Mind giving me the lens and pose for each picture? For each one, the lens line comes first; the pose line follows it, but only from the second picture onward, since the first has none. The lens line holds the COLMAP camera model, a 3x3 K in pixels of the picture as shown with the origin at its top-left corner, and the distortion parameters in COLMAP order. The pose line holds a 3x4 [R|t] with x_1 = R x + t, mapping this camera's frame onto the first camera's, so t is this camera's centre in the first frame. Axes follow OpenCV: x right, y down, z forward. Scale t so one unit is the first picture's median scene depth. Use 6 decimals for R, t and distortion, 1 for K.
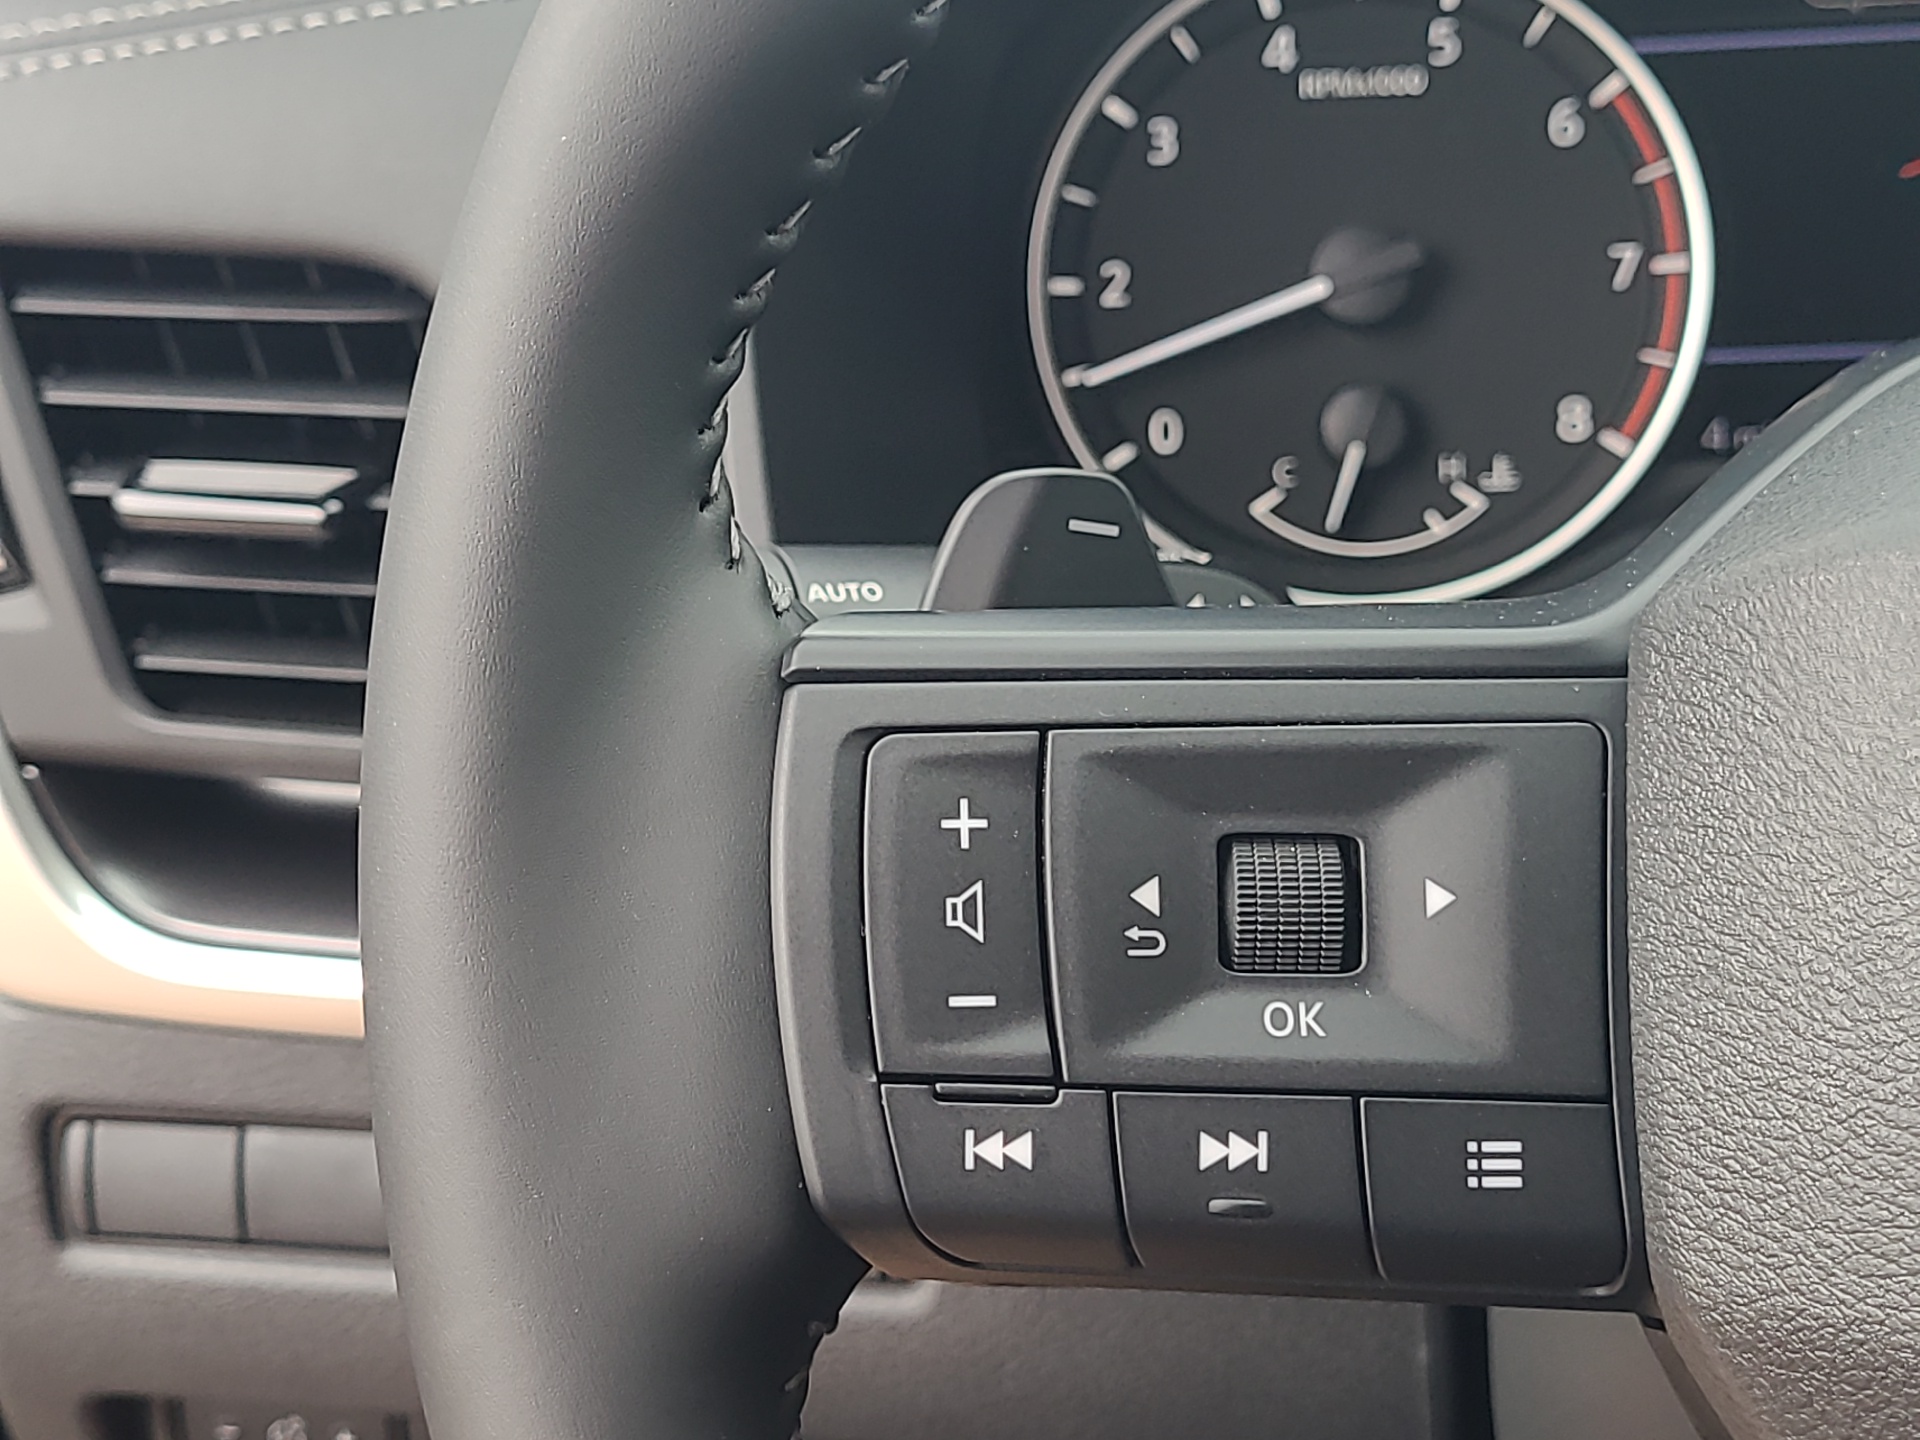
lens RADIAL K [[3315.6, 0, 911.1], [0, 3315.6, 721.6], [0, 0, 1]] dist [0.024298, -0.045971]
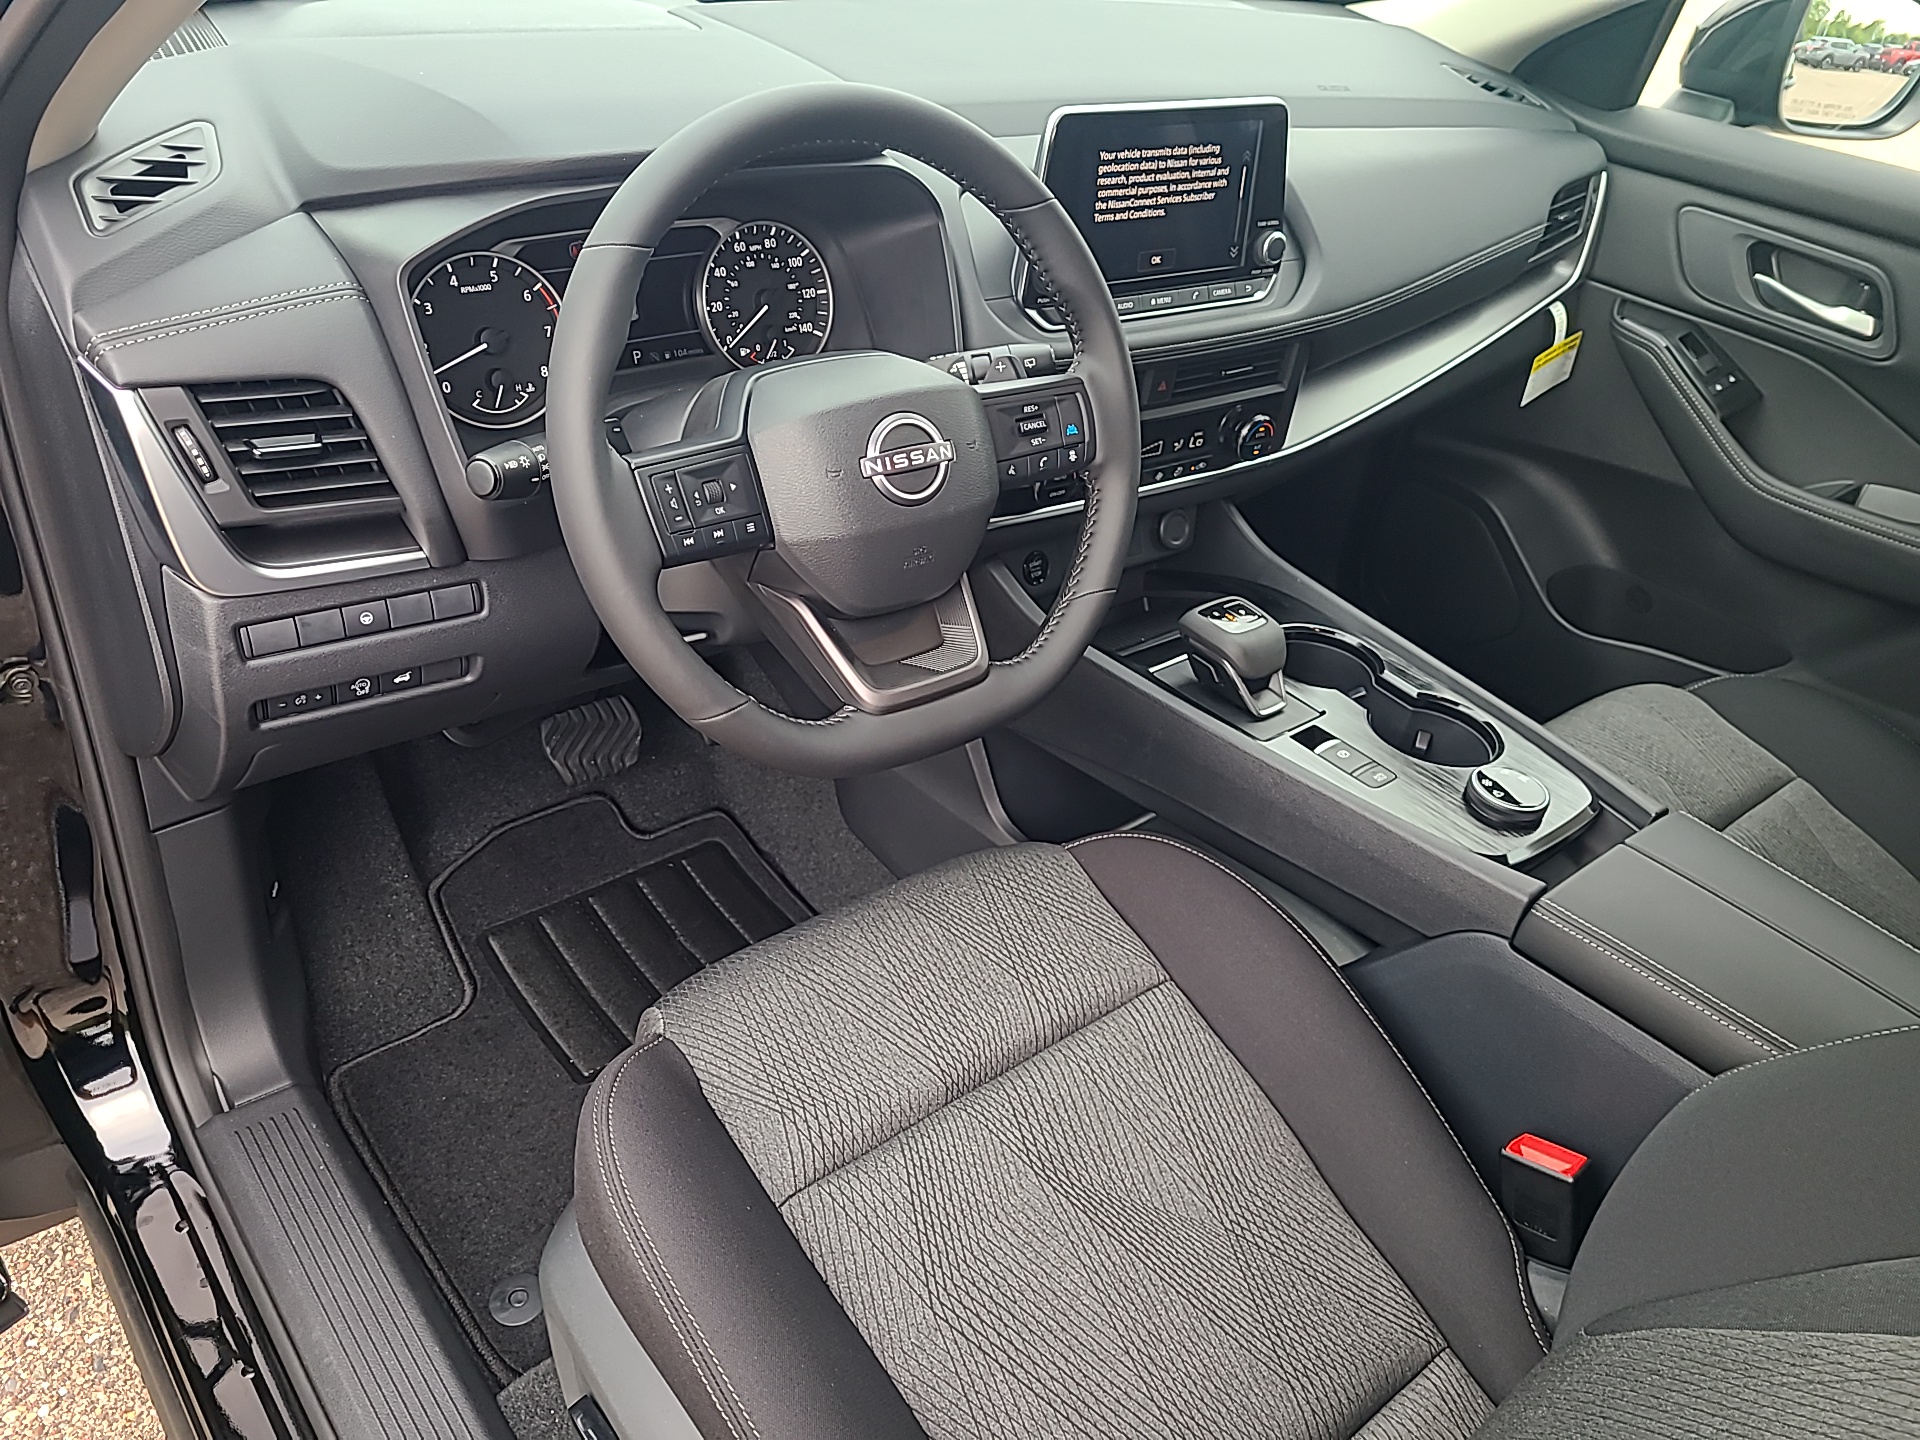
lens RADIAL K [[1426.8, 0, 945.6], [0, 1426.8, 727.9], [0, 0, 1]] dist [0.050746, -0.055745]
pose [[0.670189, -0.295339, 0.680898, -0.828557], [0.122524, 0.948855, 0.290968, -0.134395], [-0.732007, -0.111577, 0.672098, -0.607507]]
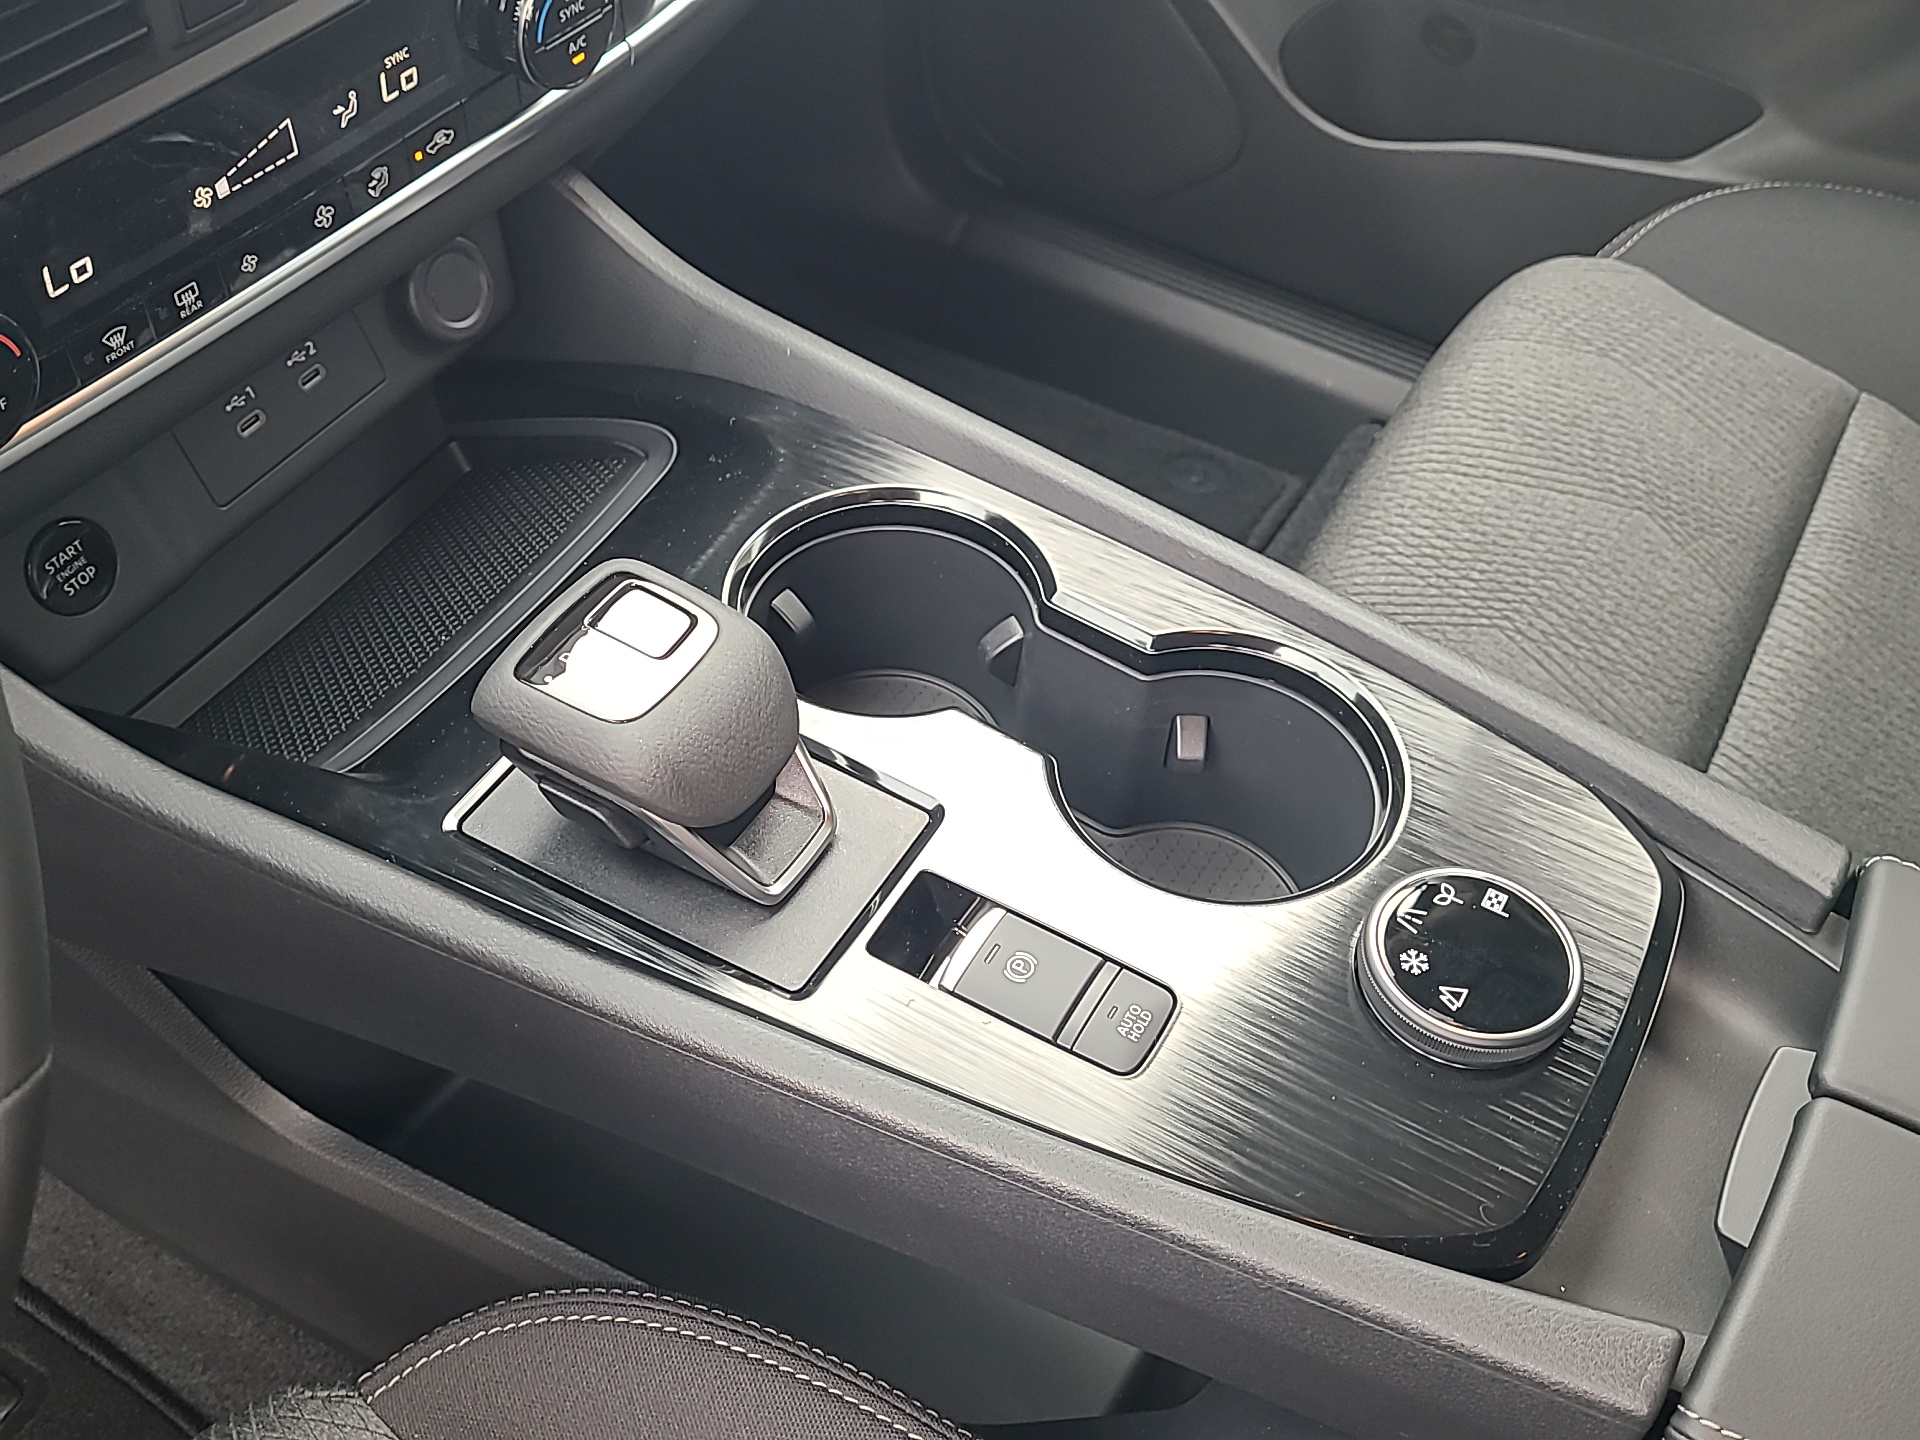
lens RADIAL K [[1899.4, 0, 921.9], [0, 1899.4, 718.9], [0, 0, 1]] dist [0.100741, -0.274059]
pose [[0.390547, -0.632433, 0.668955, 0.316308], [0.297521, 0.774380, 0.558405, -0.089464], [-0.871180, -0.019055, 0.490594, -0.096422]]
